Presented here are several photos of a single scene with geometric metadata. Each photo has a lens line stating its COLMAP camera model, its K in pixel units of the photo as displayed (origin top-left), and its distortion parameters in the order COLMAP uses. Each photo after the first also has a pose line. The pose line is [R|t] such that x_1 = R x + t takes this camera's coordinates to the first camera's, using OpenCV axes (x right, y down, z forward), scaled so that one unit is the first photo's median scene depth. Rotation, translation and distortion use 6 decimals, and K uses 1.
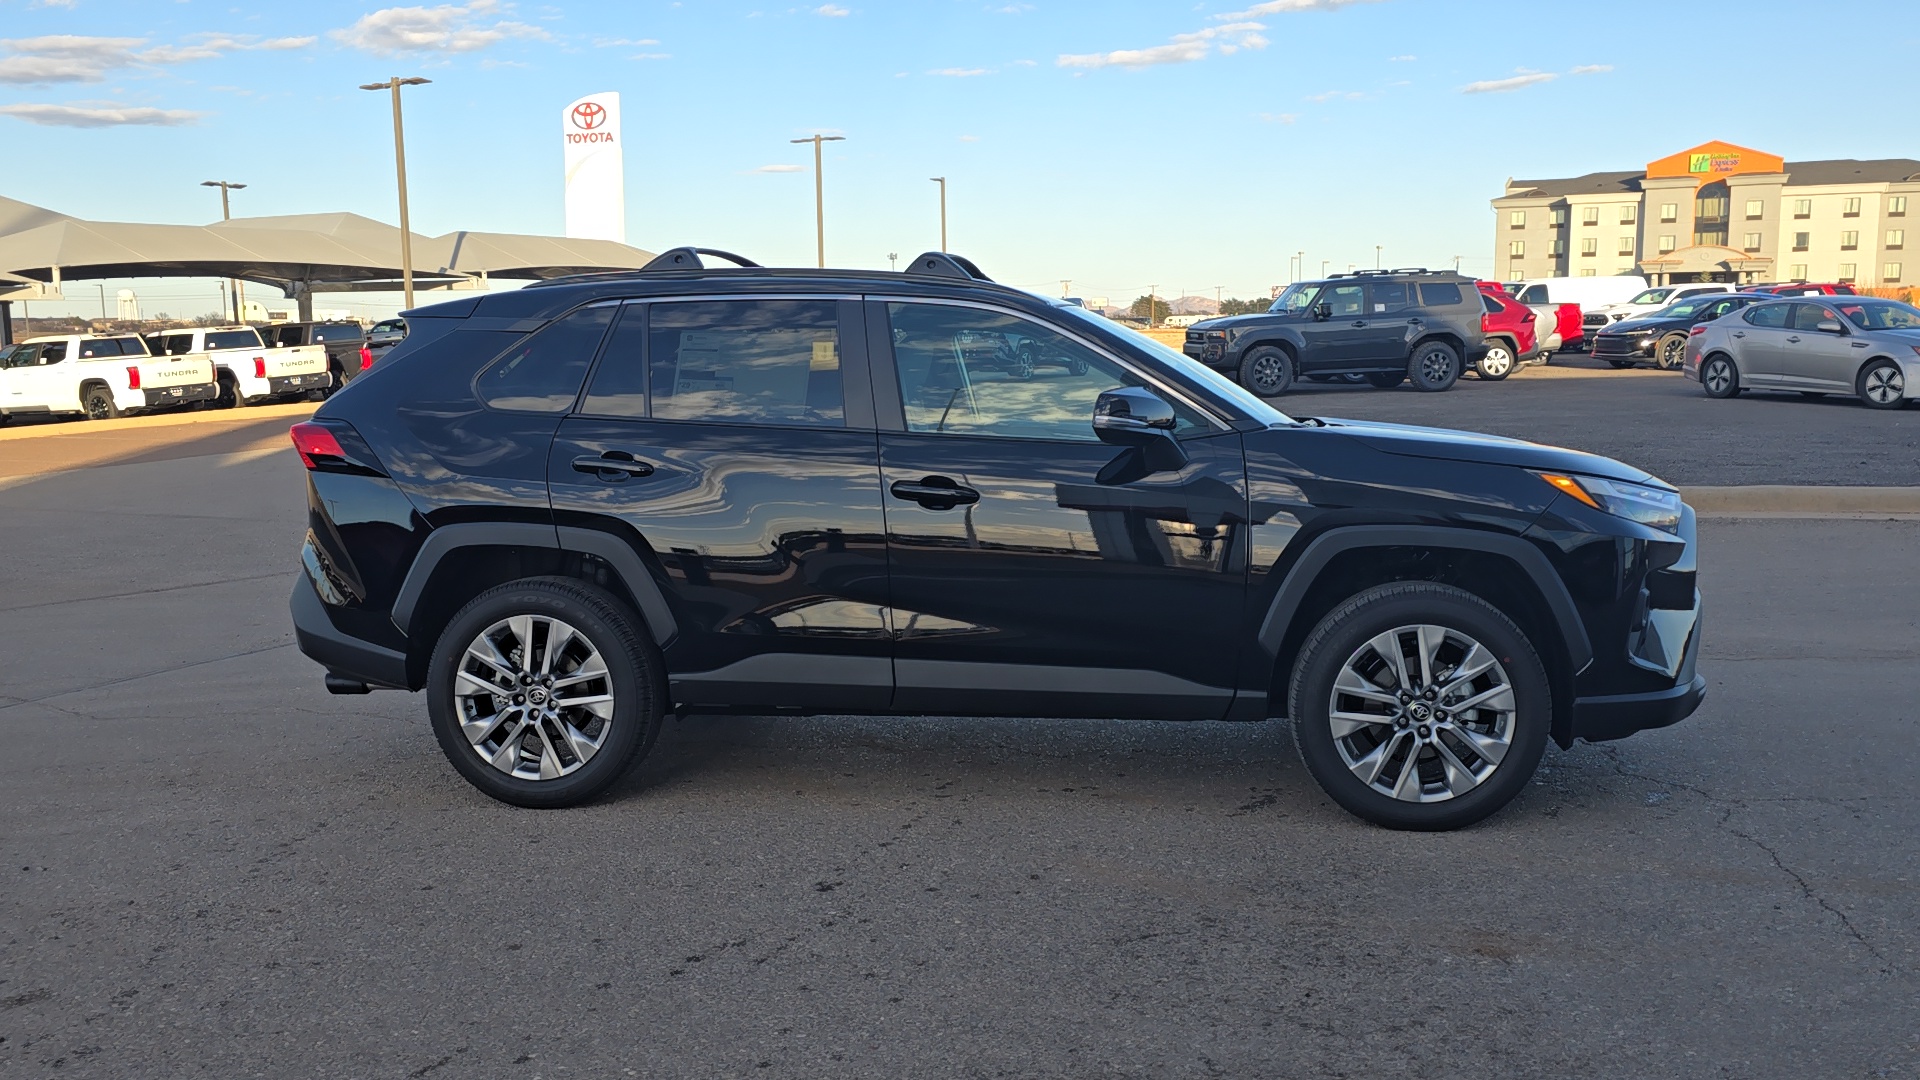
lens RADIAL K [[1589.3, 0, 973.2], [0, 1589.3, 536.5], [0, 0, 1]] dist [-0.012952, 0.022035]
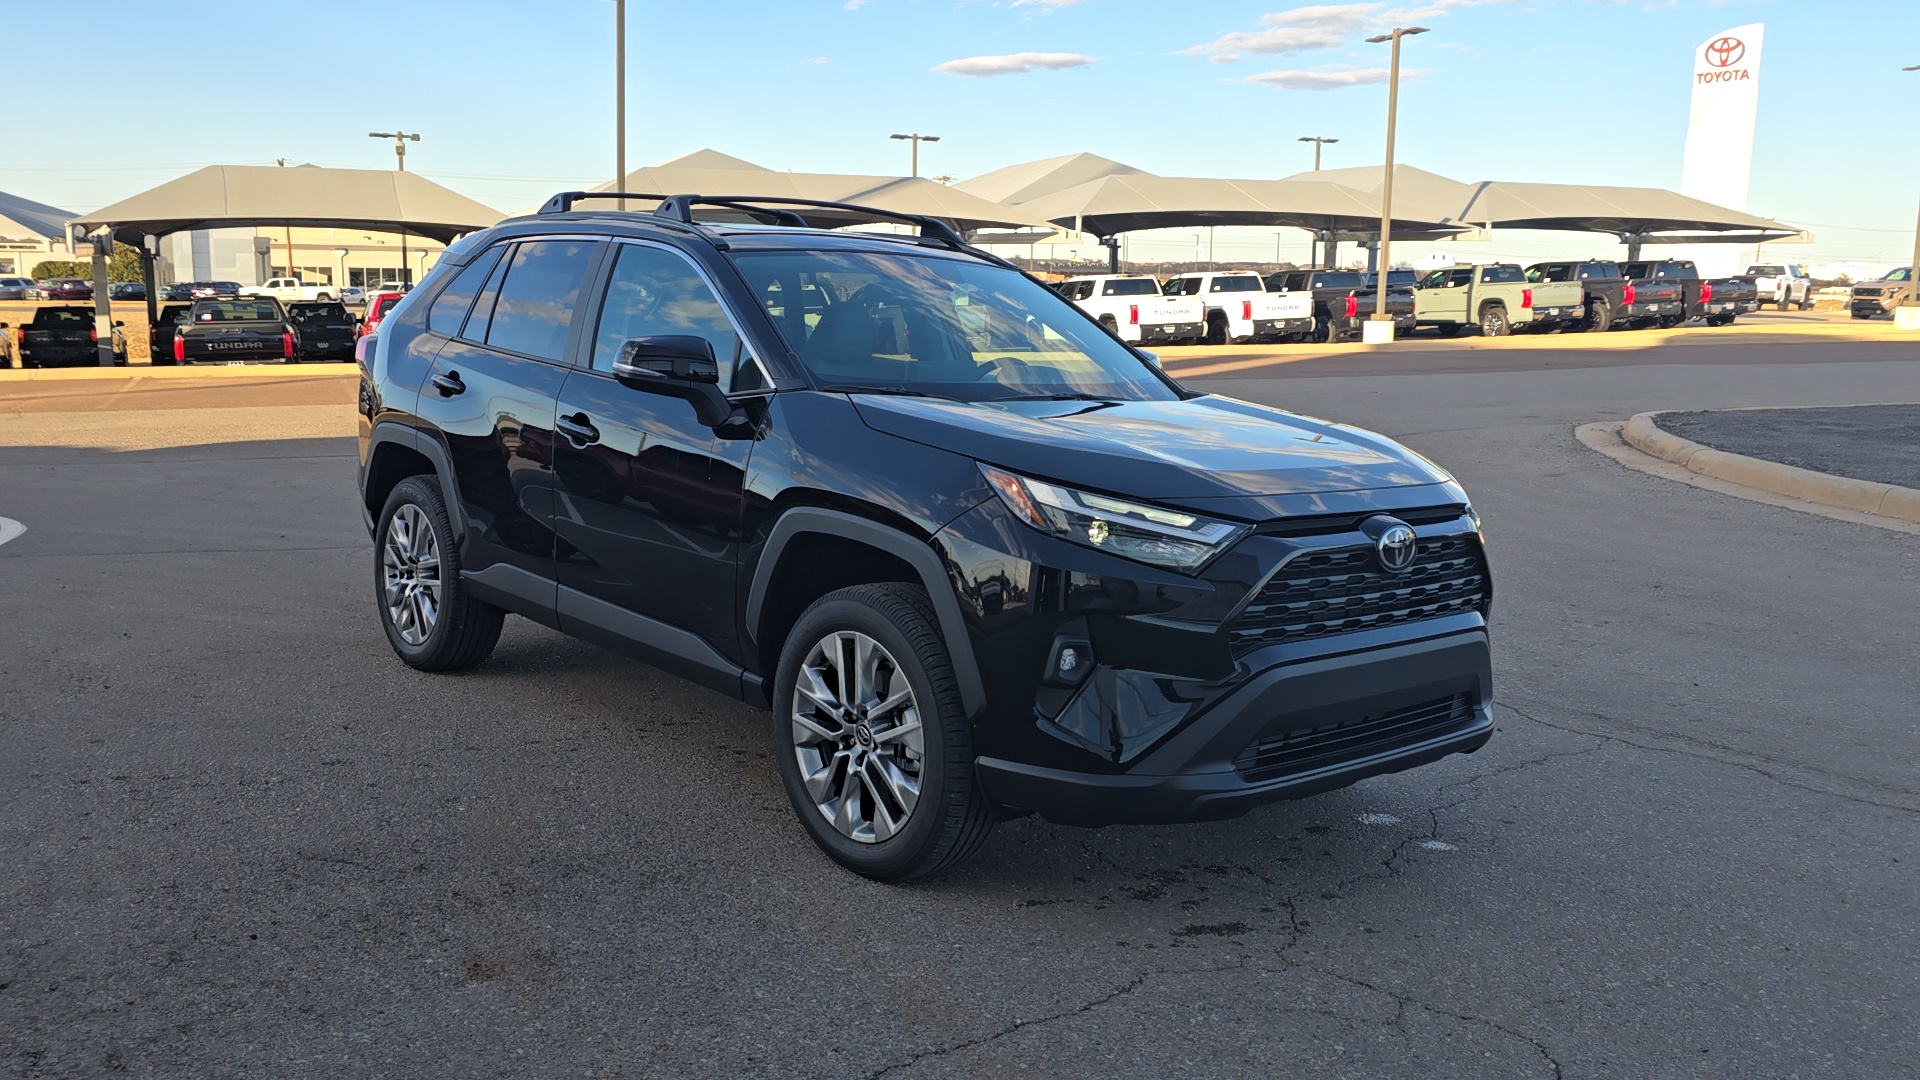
lens RADIAL K [[1589.3, 0, 960.2], [0, 1589.3, 538.2], [0, 0, 1]] dist [-0.012952, 0.022035]
pose [[0.757192, 0.130787, -0.639965, 0.111424], [-0.111018, 0.991263, 0.071226, -0.007849], [0.643689, 0.017116, 0.765096, 0.049678]]
